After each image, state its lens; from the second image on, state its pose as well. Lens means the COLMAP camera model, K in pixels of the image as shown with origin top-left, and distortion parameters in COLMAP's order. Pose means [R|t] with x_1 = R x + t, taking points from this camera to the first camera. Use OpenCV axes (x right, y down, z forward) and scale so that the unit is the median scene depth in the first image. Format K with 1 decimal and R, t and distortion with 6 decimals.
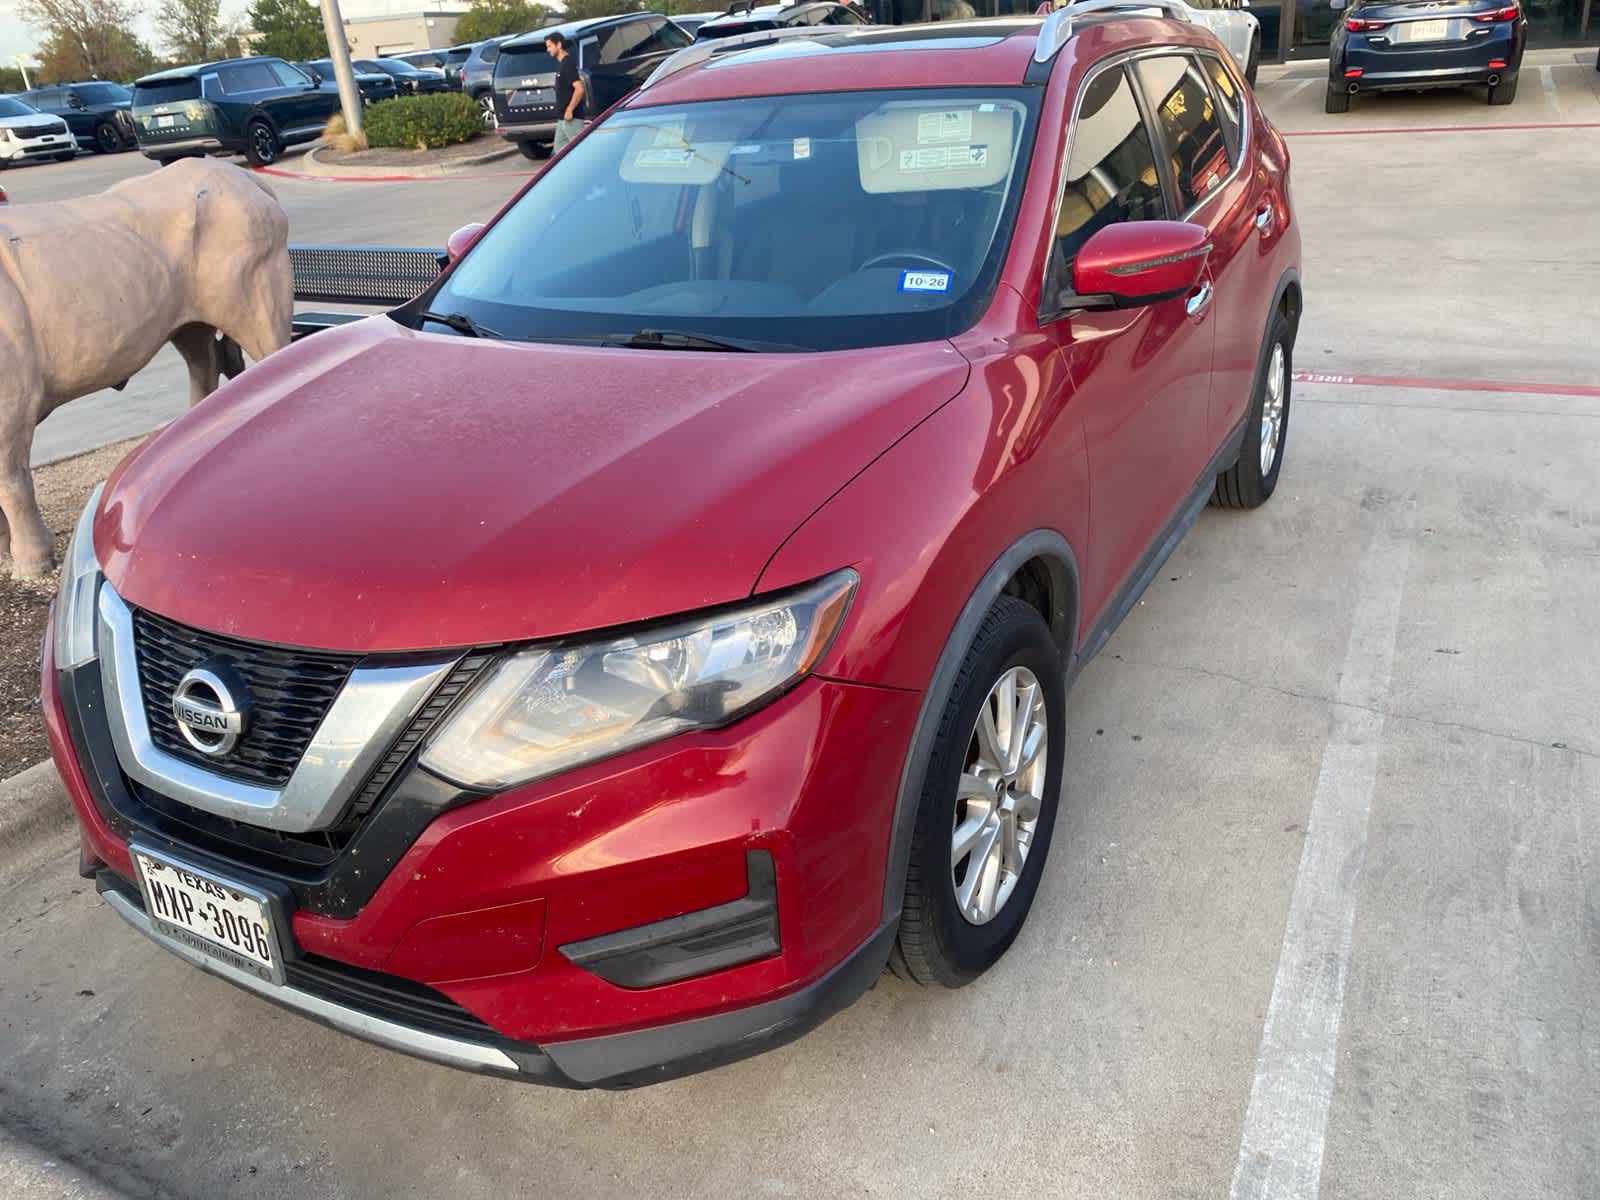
lens RADIAL K [[1220.5, 0, 797.6], [0, 1220.5, 584.2], [0, 0, 1]] dist [0.042001, -0.058575]
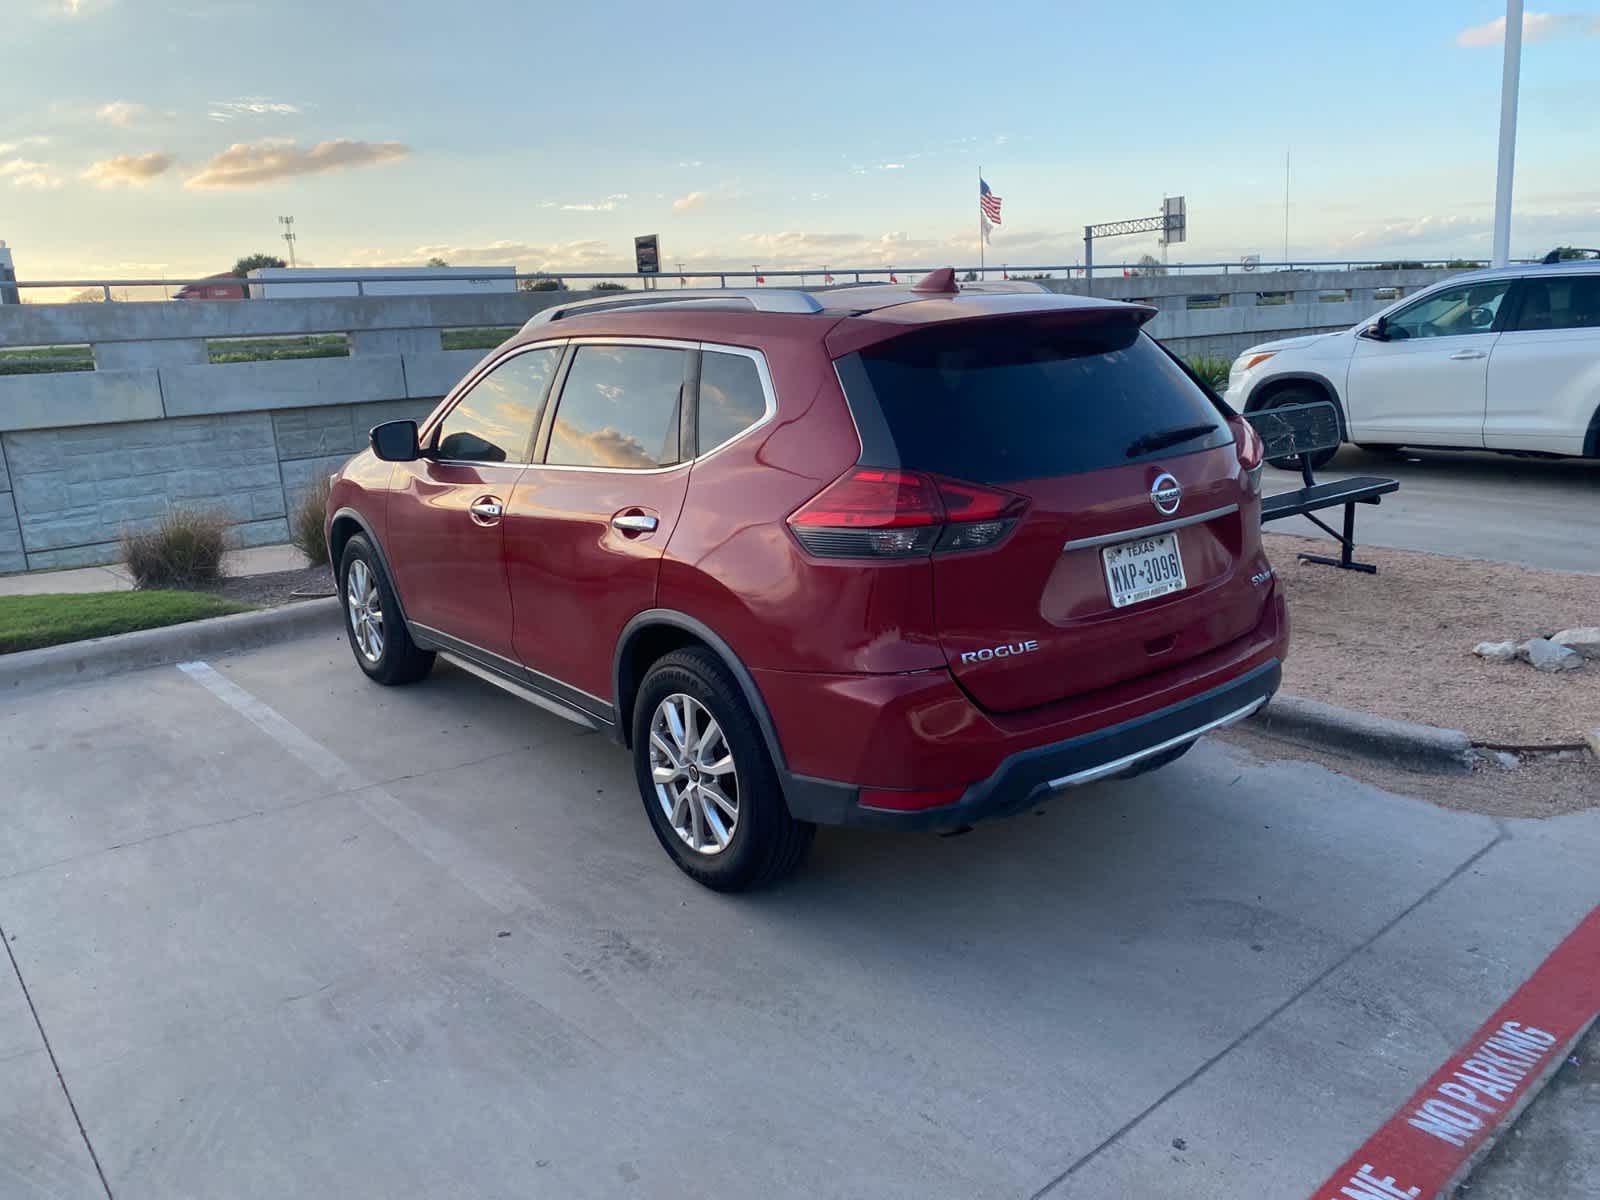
lens RADIAL K [[1214.1, 0, 800.0], [0, 1214.1, 600.0], [0, 0, 1]] dist [0.025095, -0.015121]
pose [[-0.379985, 0.304302, -0.873506, 1.761101], [-0.298702, 0.853378, 0.427228, -1.038549], [0.875436, 0.423258, -0.233375, 2.067338]]
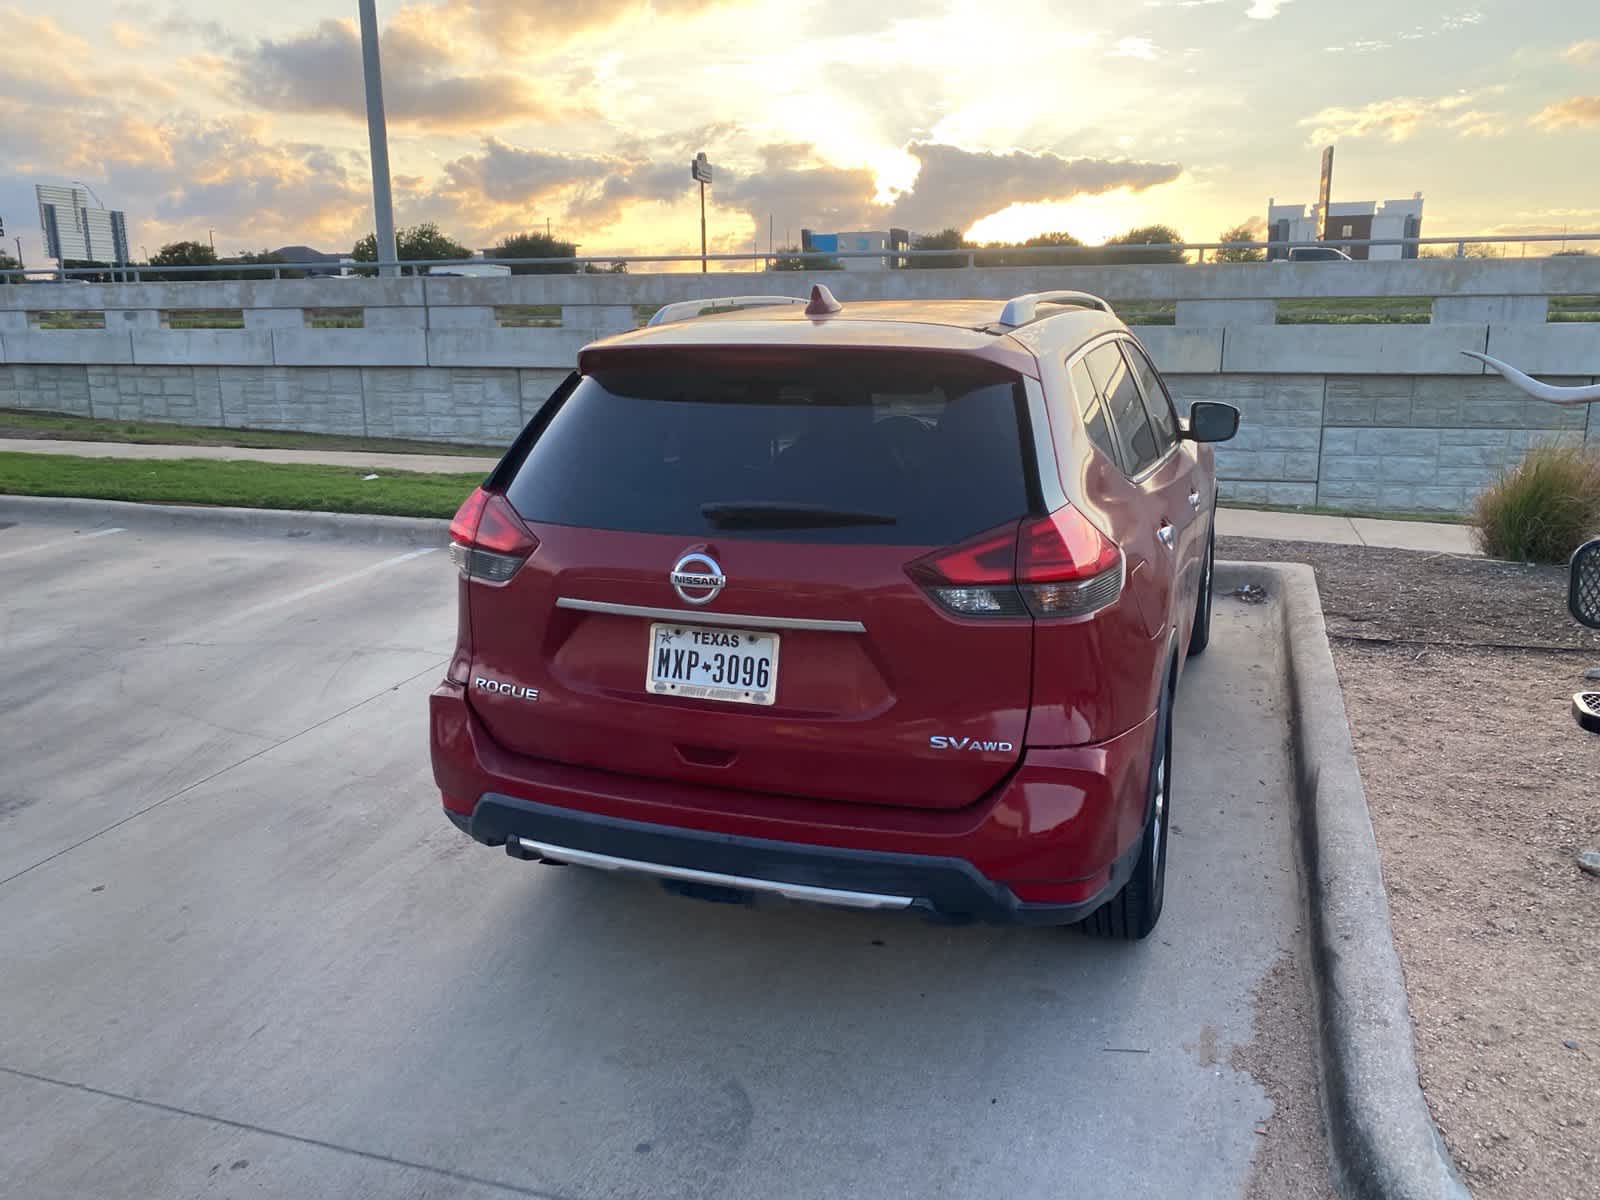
lens RADIAL K [[1211.5, 0, 800.0], [0, 1211.5, 600.0], [0, 0, 1]] dist [0.010264, -0.007301]
pose [[-0.984050, 0.122780, -0.128724, 0.565190], [0.018495, 0.790308, 0.612430, -1.309125], [0.176926, 0.600282, -0.779974, 2.860749]]
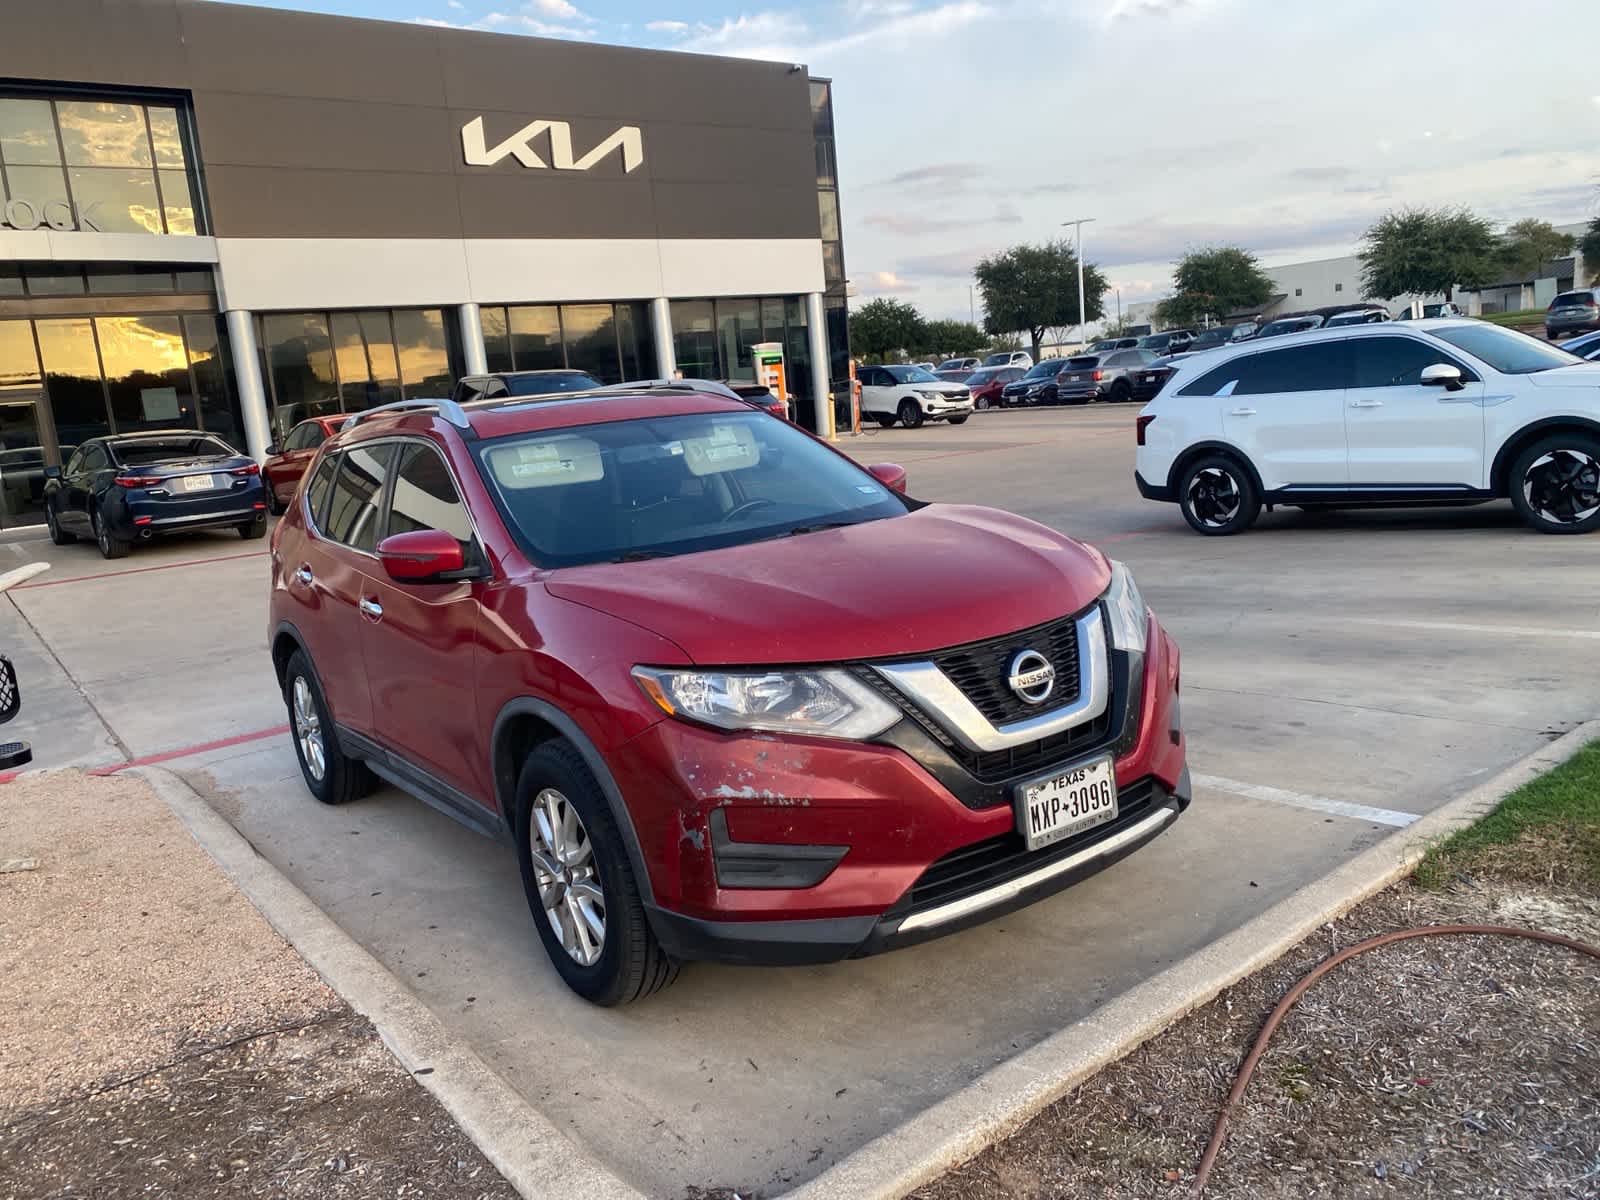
lens RADIAL K [[1222.9, 0, 799.9], [0, 1222.9, 591.4], [0, 0, 1]] dist [0.014807, -0.007675]
pose [[0.428174, -0.108159, 0.897200, -1.476595], [0.427039, 0.899187, -0.095399, 0.017010], [-0.796432, 0.423987, 0.431197, 0.346959]]
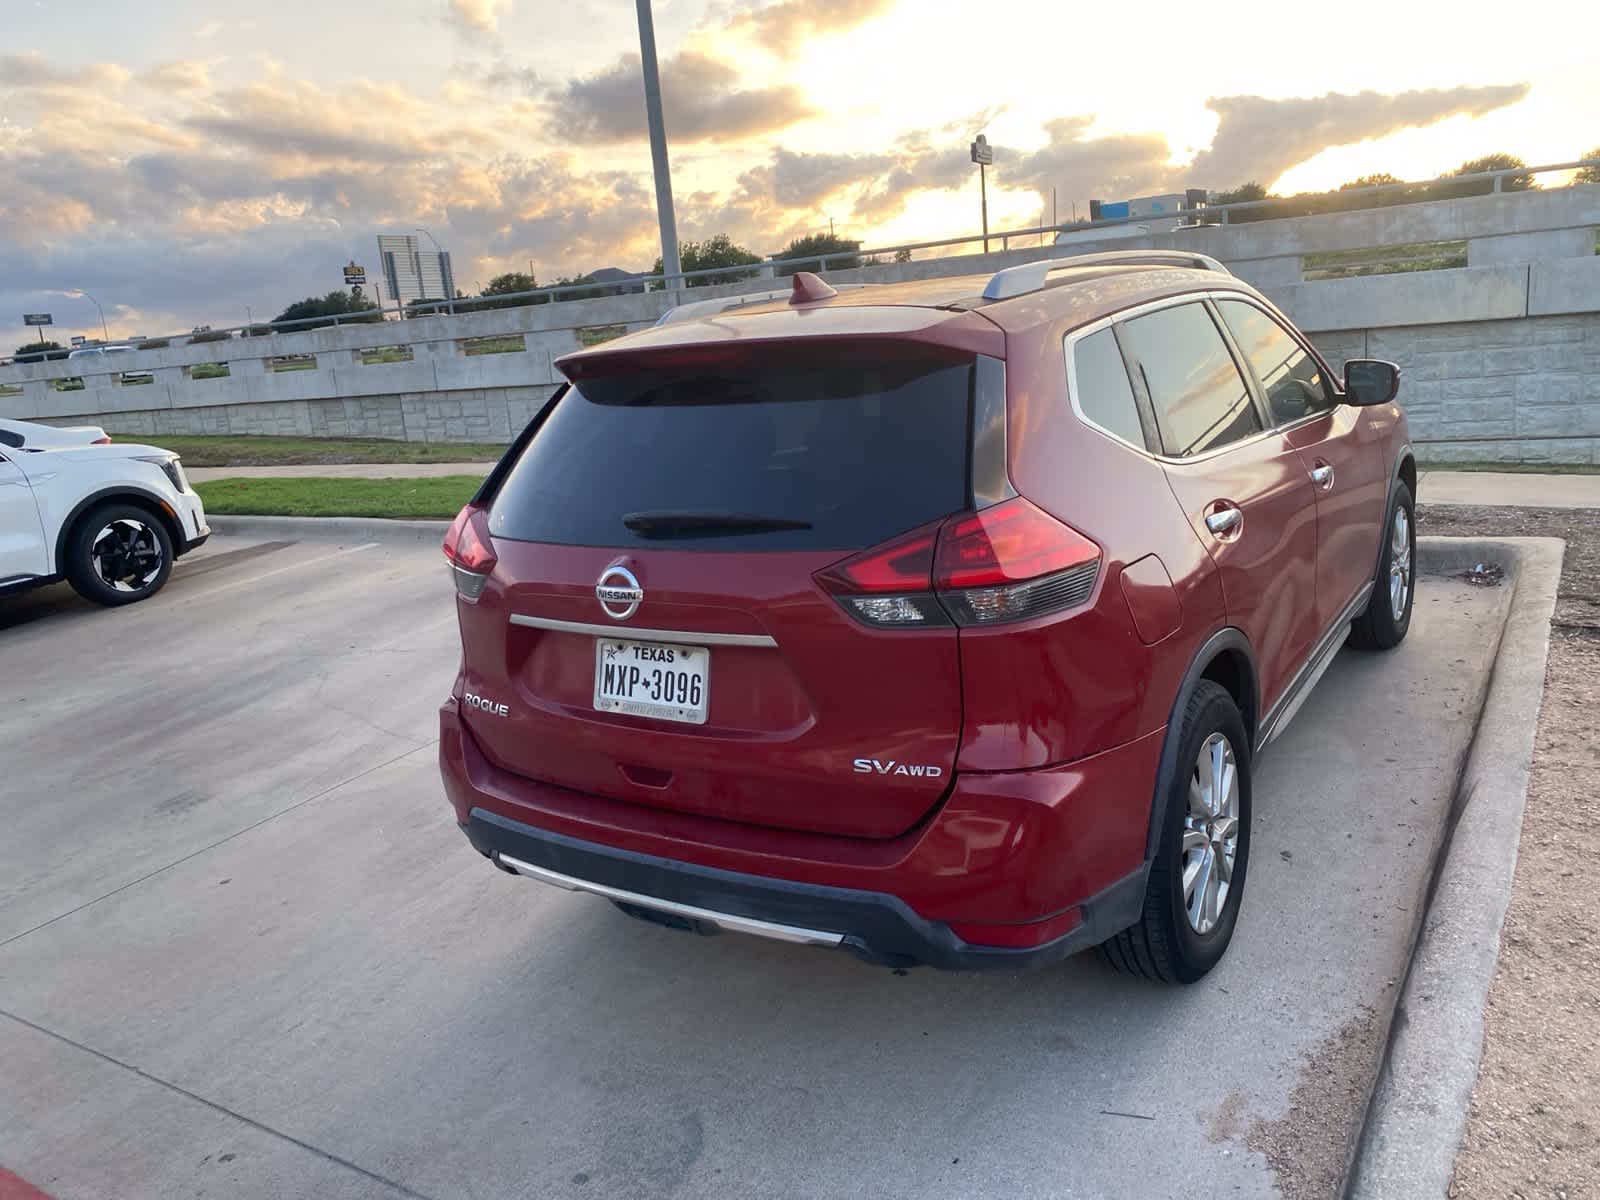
lens RADIAL K [[1208.7, 0, 785.9], [0, 1208.7, 598.4], [0, 0, 1]] dist [0.014985, -0.015001]
pose [[-0.981226, 0.148538, 0.123015, 0.271166], [0.192679, 0.782842, 0.591636, -1.251852], [-0.008421, 0.604231, -0.796765, 2.822387]]
